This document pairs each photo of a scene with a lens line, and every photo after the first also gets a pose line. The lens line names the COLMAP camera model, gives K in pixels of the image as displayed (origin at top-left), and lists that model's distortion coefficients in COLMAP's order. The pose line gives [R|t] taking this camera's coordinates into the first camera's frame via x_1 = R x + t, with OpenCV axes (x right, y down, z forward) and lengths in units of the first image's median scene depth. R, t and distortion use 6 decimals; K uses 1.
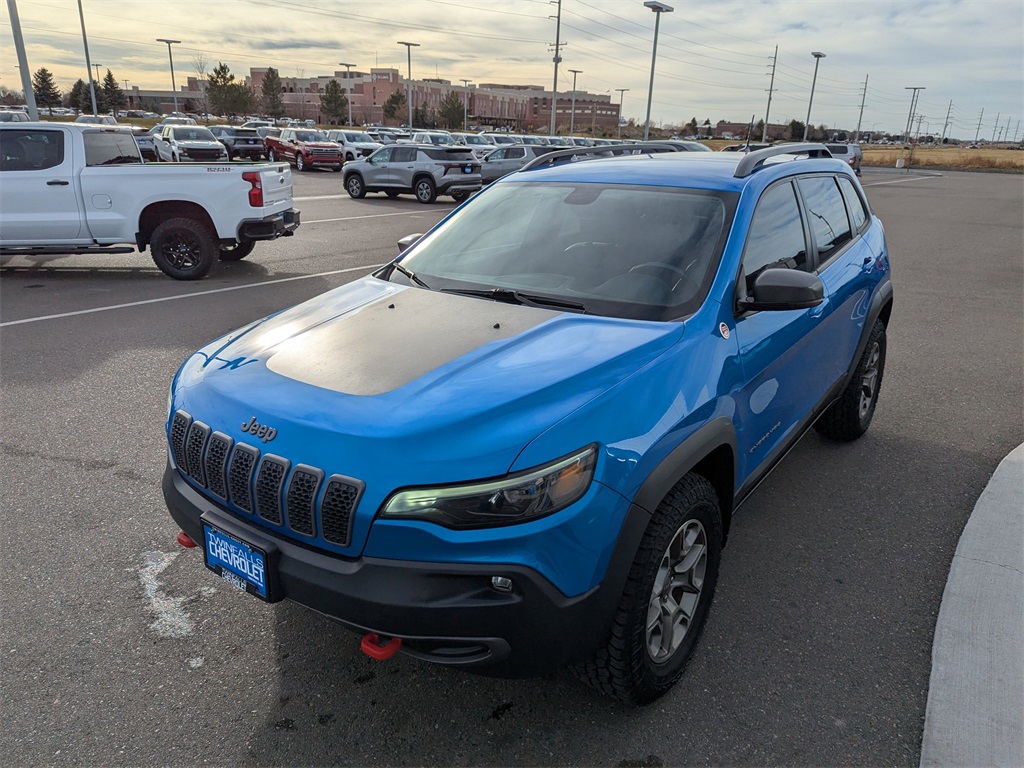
lens RADIAL K [[724.9, 0, 505.0], [0, 724.9, 380.1], [0, 0, 1]] dist [0.048766, -0.042691]
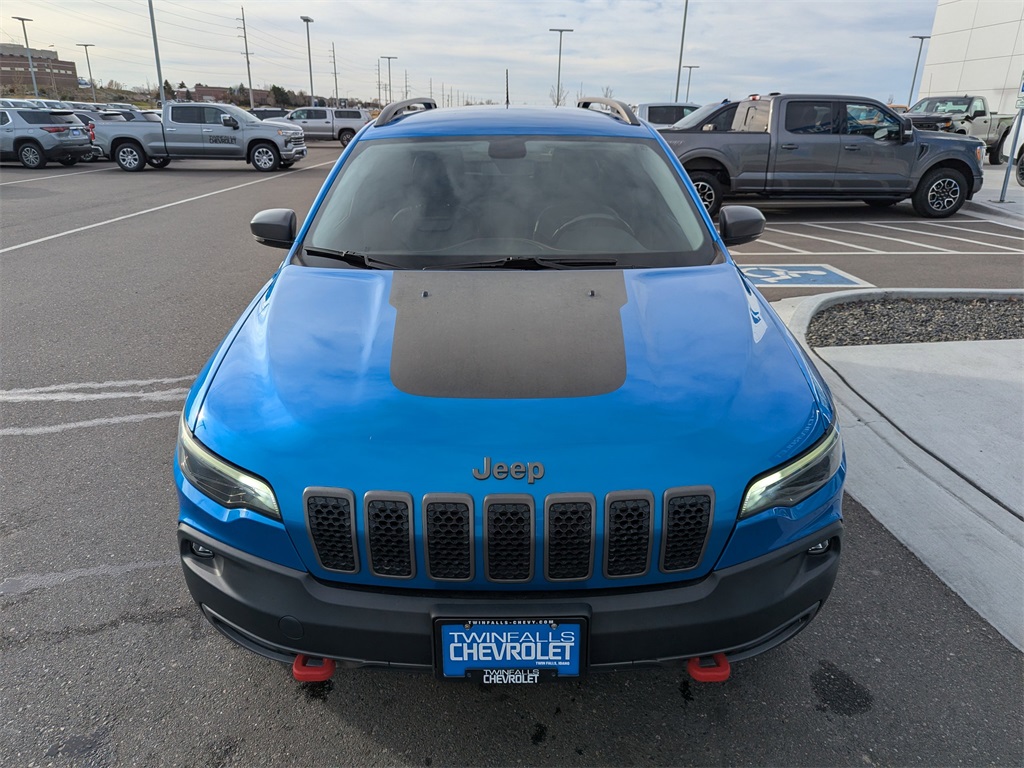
lens RADIAL K [[724.9, 0, 507.5], [0, 724.9, 385.4], [0, 0, 1]] dist [0.048766, -0.042691]
pose [[0.796023, -0.219155, 0.564197, -0.366182], [0.192002, 0.975434, 0.108000, -0.047853], [-0.574006, 0.022357, 0.818546, 0.196901]]
